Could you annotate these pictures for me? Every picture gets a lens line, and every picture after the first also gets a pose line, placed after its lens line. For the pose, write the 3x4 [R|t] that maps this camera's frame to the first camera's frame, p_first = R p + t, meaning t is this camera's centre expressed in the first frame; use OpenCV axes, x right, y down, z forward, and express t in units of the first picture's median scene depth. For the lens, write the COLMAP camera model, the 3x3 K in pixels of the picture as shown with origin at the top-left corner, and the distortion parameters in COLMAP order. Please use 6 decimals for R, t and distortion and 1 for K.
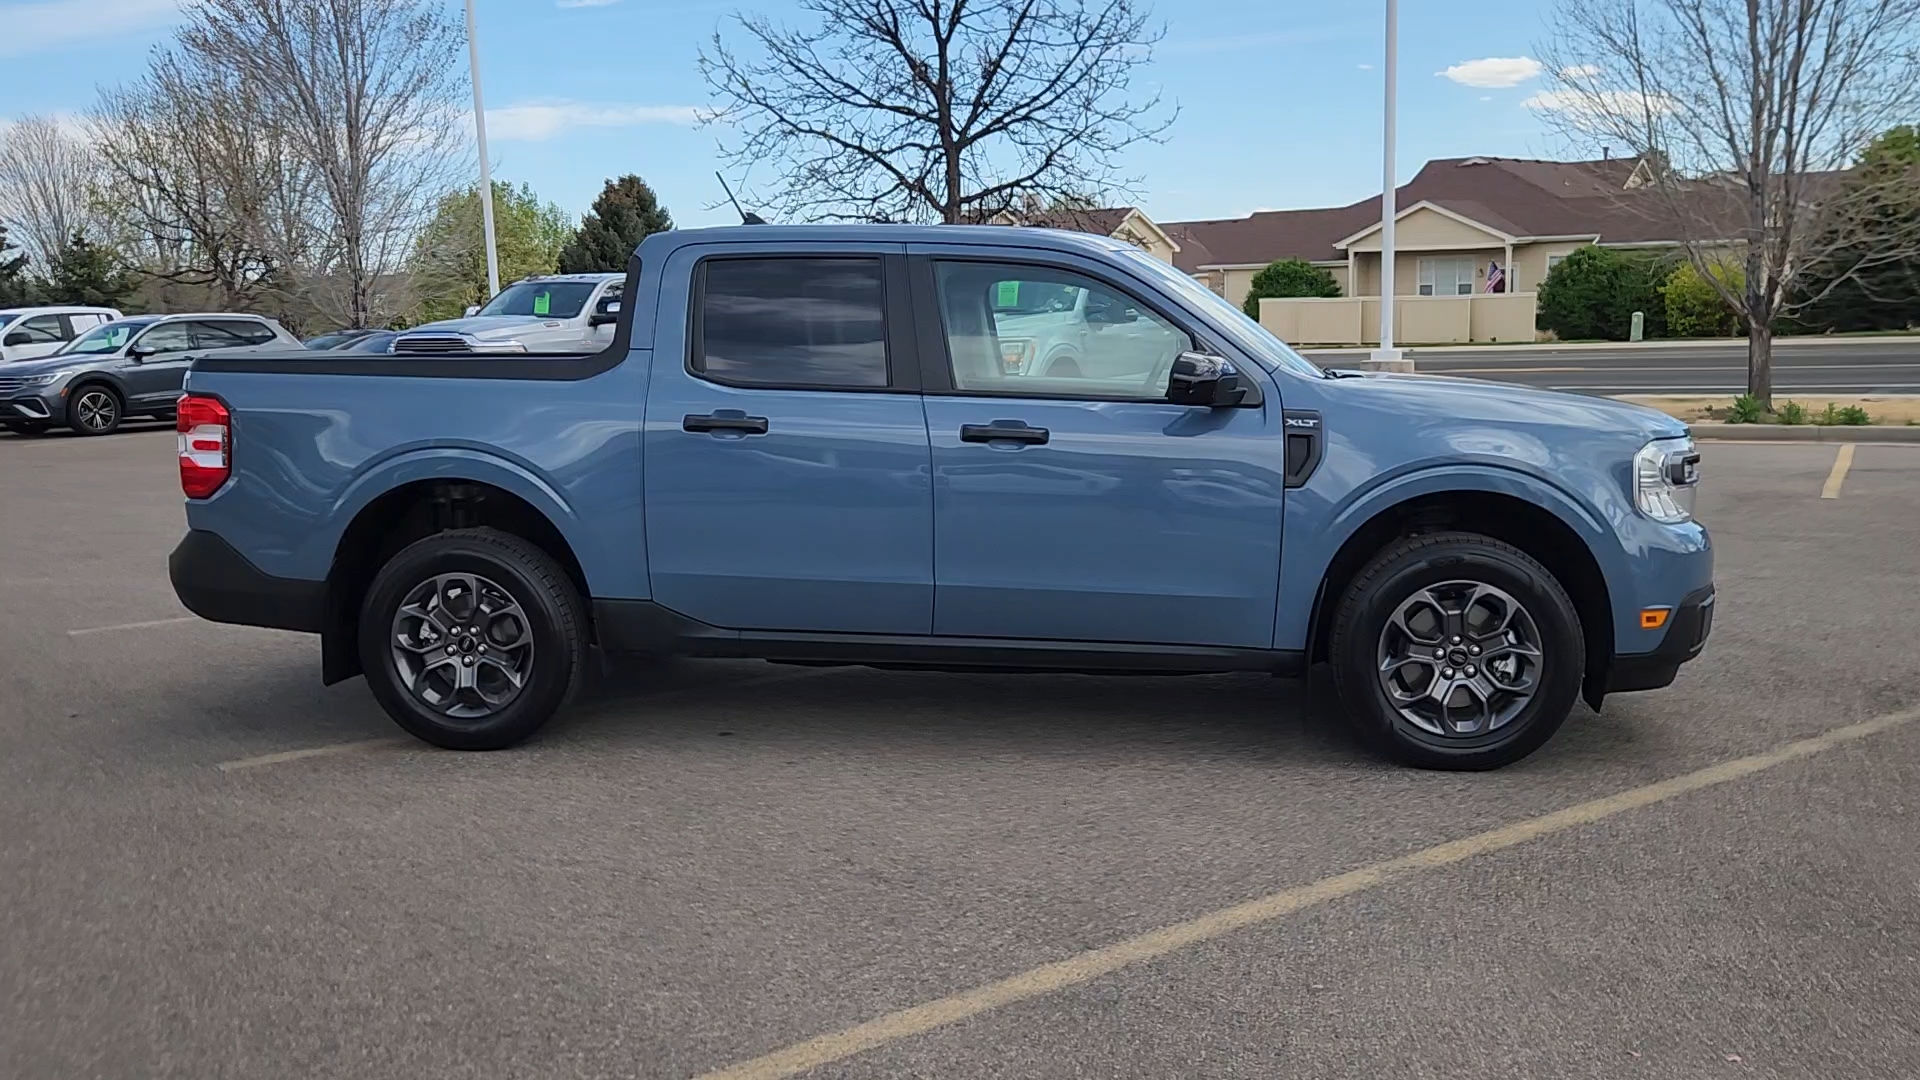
lens RADIAL K [[1627.0, 0, 948.8], [0, 1627.0, 537.7], [0, 0, 1]] dist [0.039478, -0.035305]
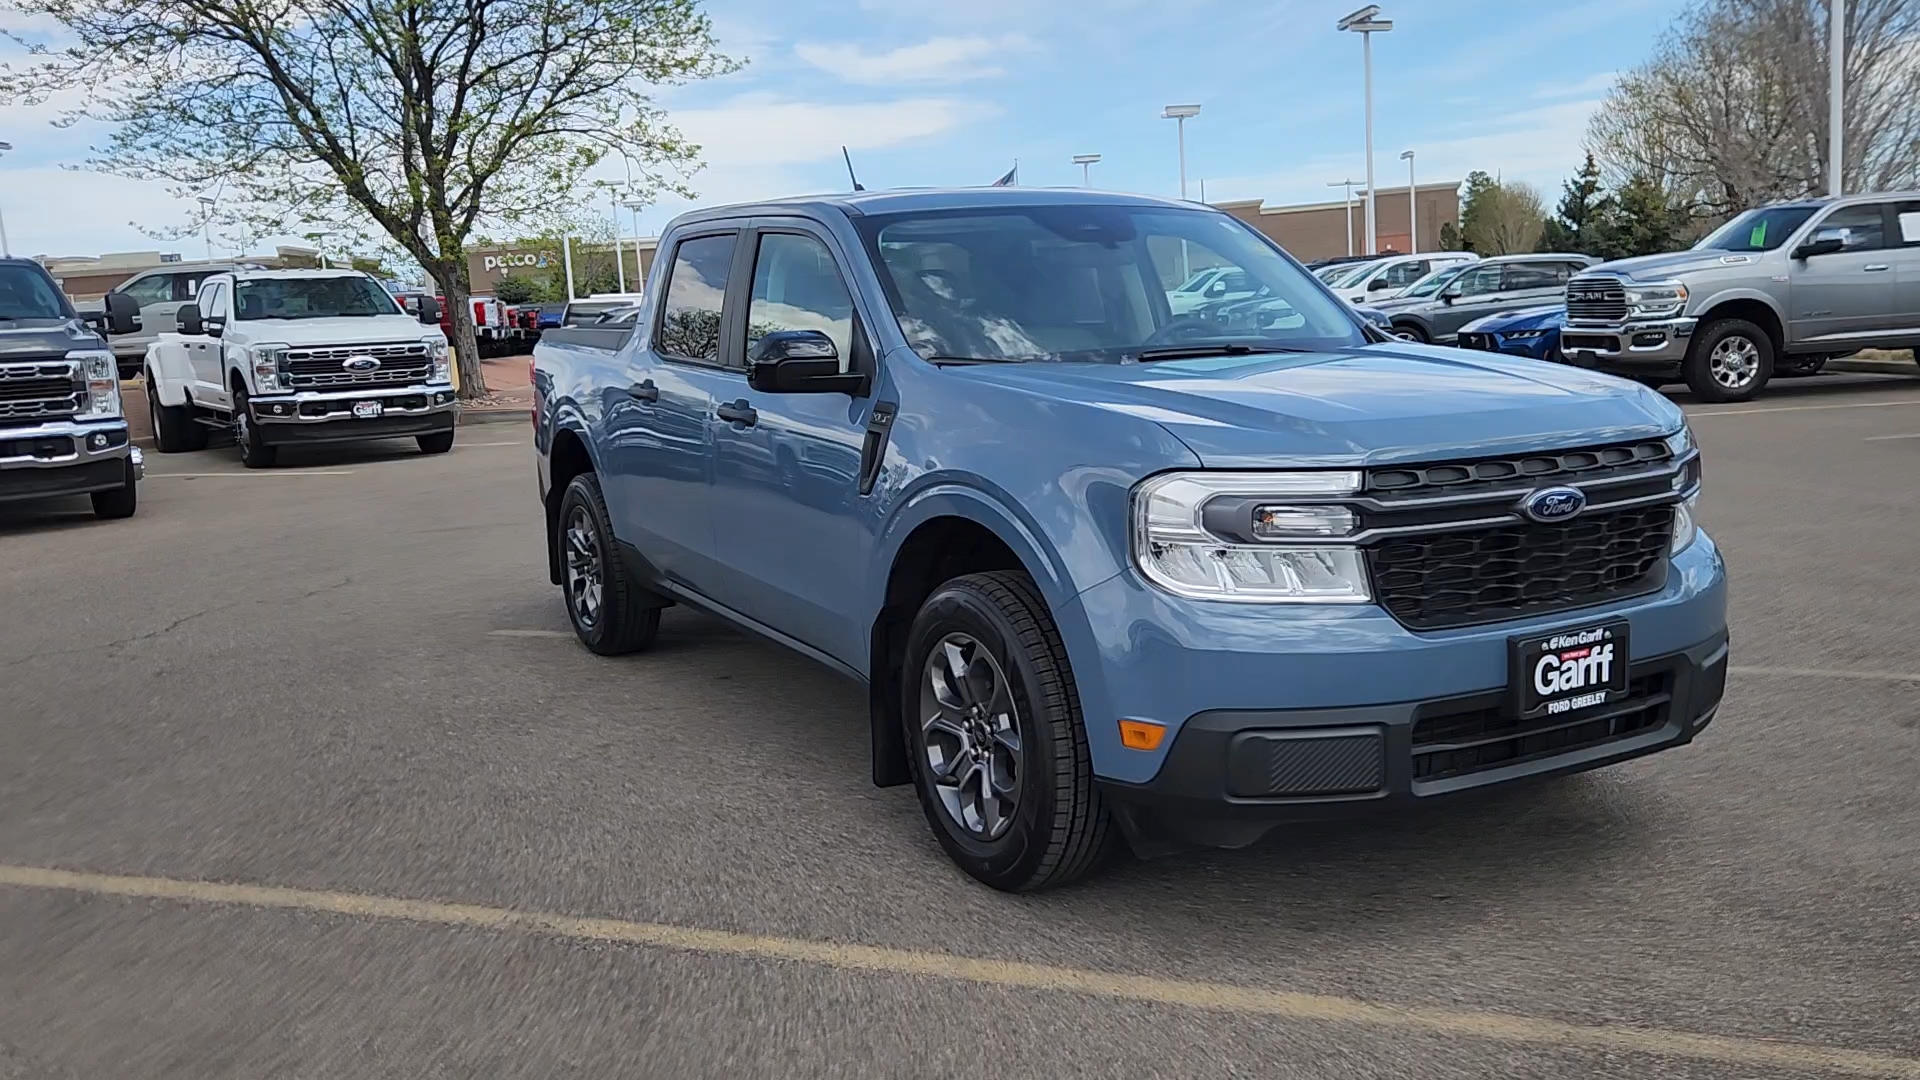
lens RADIAL K [[1627.0, 0, 950.4], [0, 1627.0, 550.8], [0, 0, 1]] dist [0.039478, -0.035305]
pose [[0.583611, 0.114534, -0.803915, 0.837840], [-0.074876, 0.993376, 0.087170, -0.071744], [0.808574, 0.009320, 0.588321, 0.498874]]
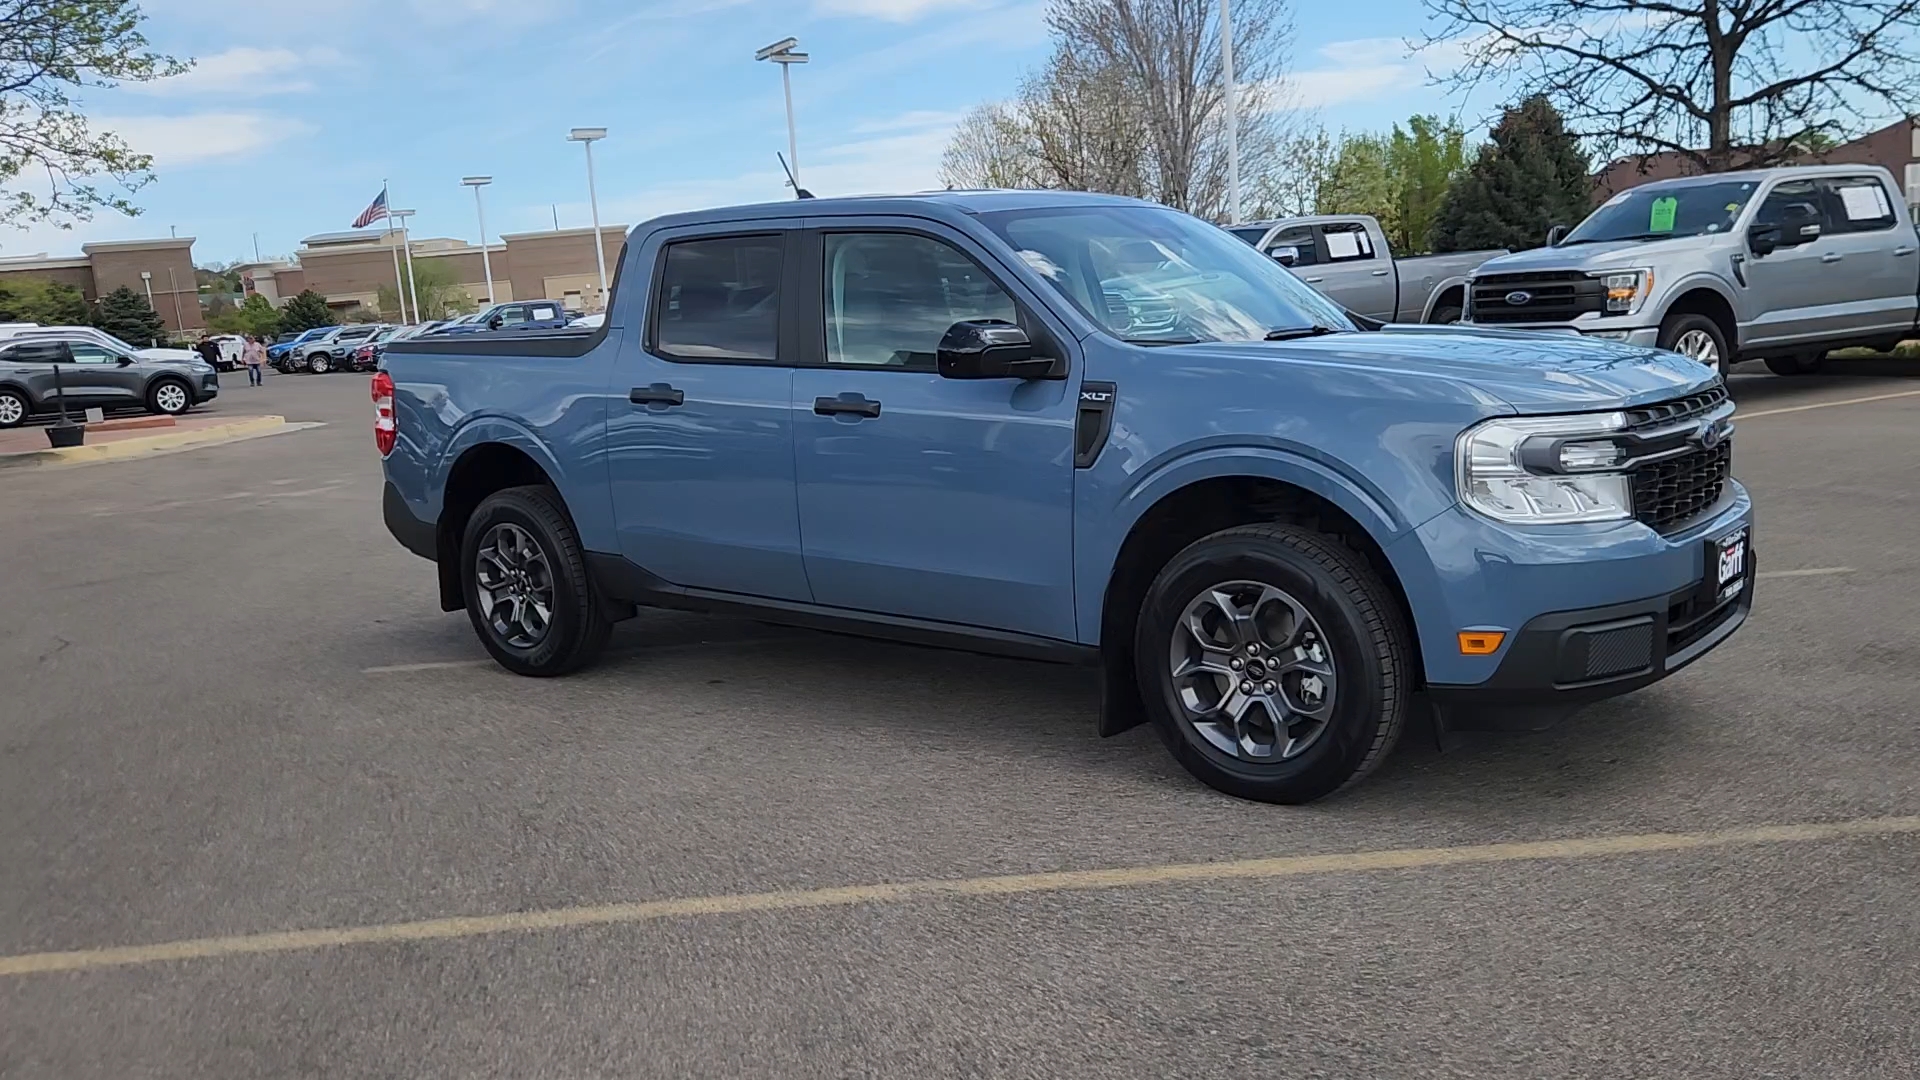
lens RADIAL K [[1627.0, 0, 951.6], [0, 1627.0, 541.5], [0, 0, 1]] dist [0.039478, -0.035305]
pose [[0.847328, 0.046721, -0.529010, 0.579111], [-0.025452, 0.998551, 0.047422, -0.028428], [0.530459, -0.026718, 0.847289, 0.175710]]
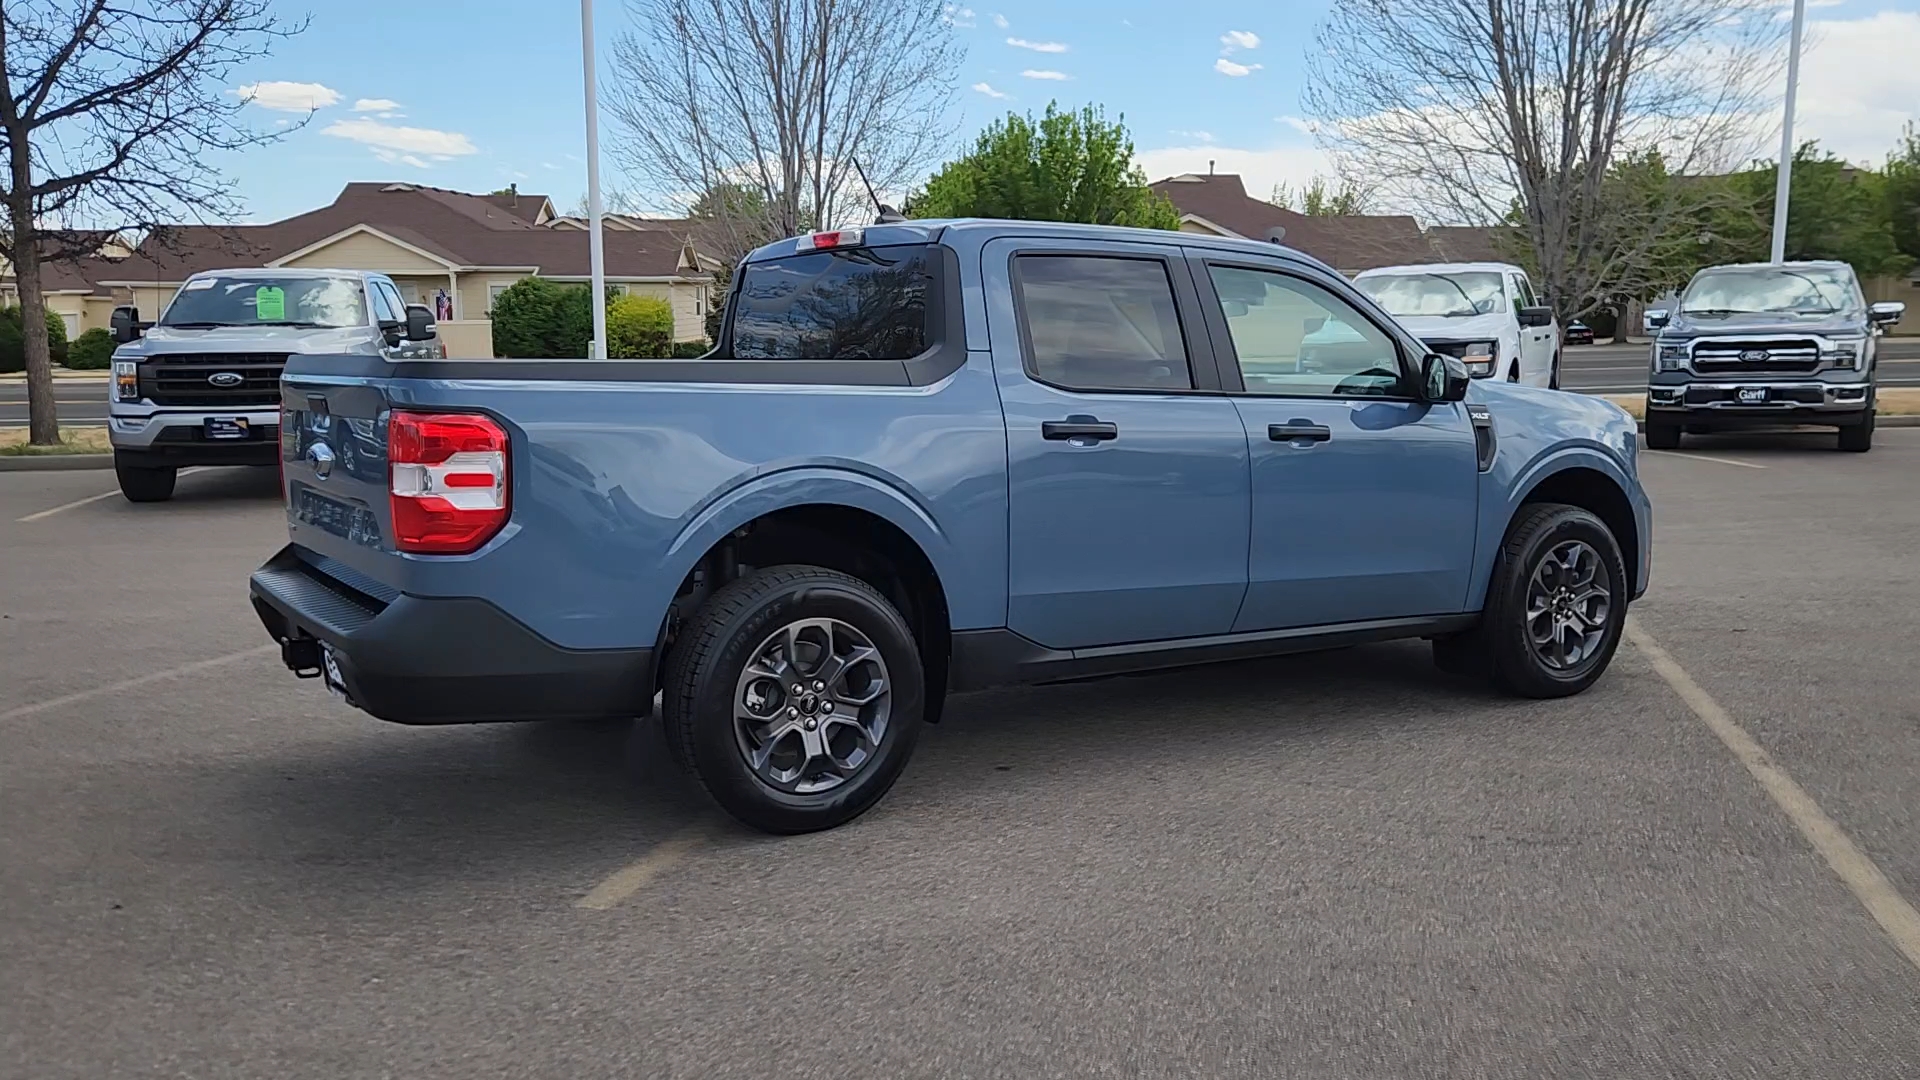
lens RADIAL K [[1627.0, 0, 946.1], [0, 1627.0, 540.1], [0, 0, 1]] dist [0.039478, -0.035305]
pose [[0.775600, -0.066106, 0.627754, -0.754828], [0.076022, 0.997045, 0.011067, -0.021776], [-0.626630, 0.039139, 0.778333, 0.305667]]
